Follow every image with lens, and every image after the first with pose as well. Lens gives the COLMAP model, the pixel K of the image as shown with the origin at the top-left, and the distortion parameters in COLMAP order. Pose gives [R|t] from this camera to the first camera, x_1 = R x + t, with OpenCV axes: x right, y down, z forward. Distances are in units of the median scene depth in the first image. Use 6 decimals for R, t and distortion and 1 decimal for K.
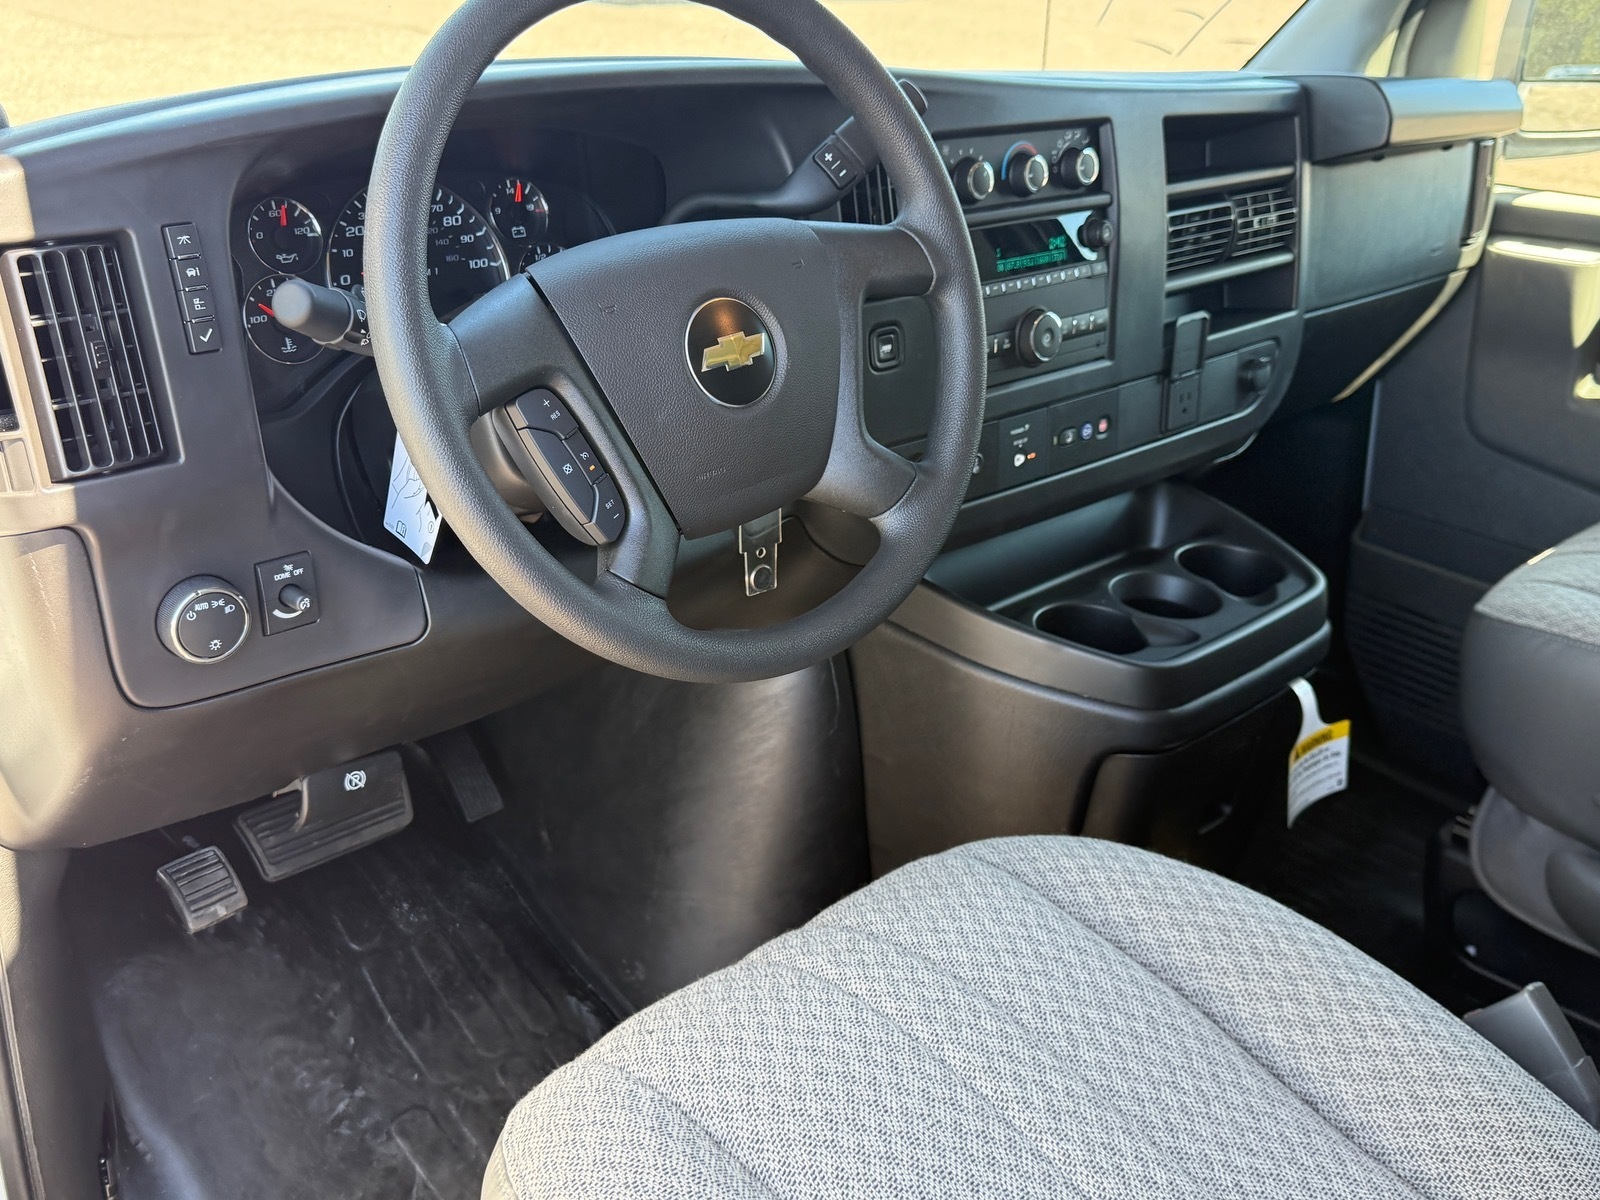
lens RADIAL K [[1507.3, 0, 785.4], [0, 1507.3, 598.0], [0, 0, 1]] dist [0.180942, -0.413134]
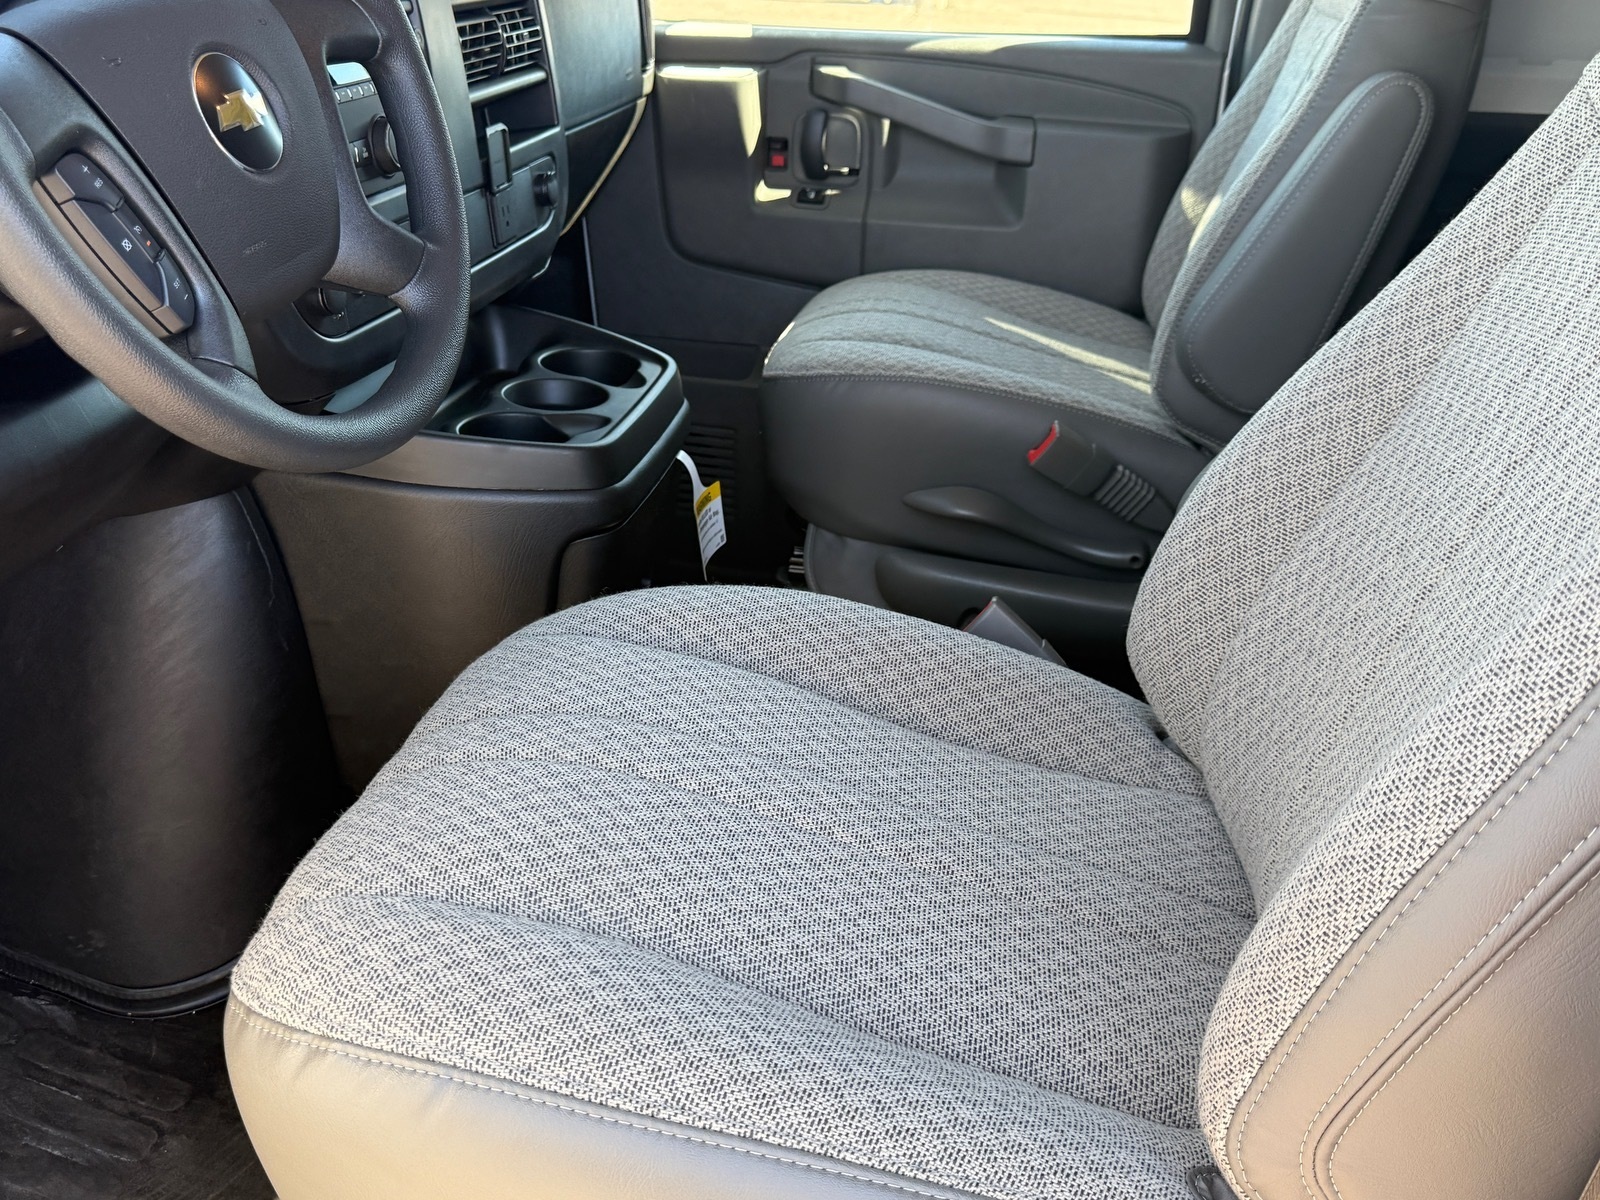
lens RADIAL K [[1507.3, 0, 785.4], [0, 1507.3, 598.0], [0, 0, 1]] dist [0.180942, -0.413134]
pose [[0.814241, -0.251370, 0.523283, -0.188884], [0.230716, 0.967269, 0.105647, 0.055796], [-0.532712, 0.034708, 0.845585, 0.040015]]
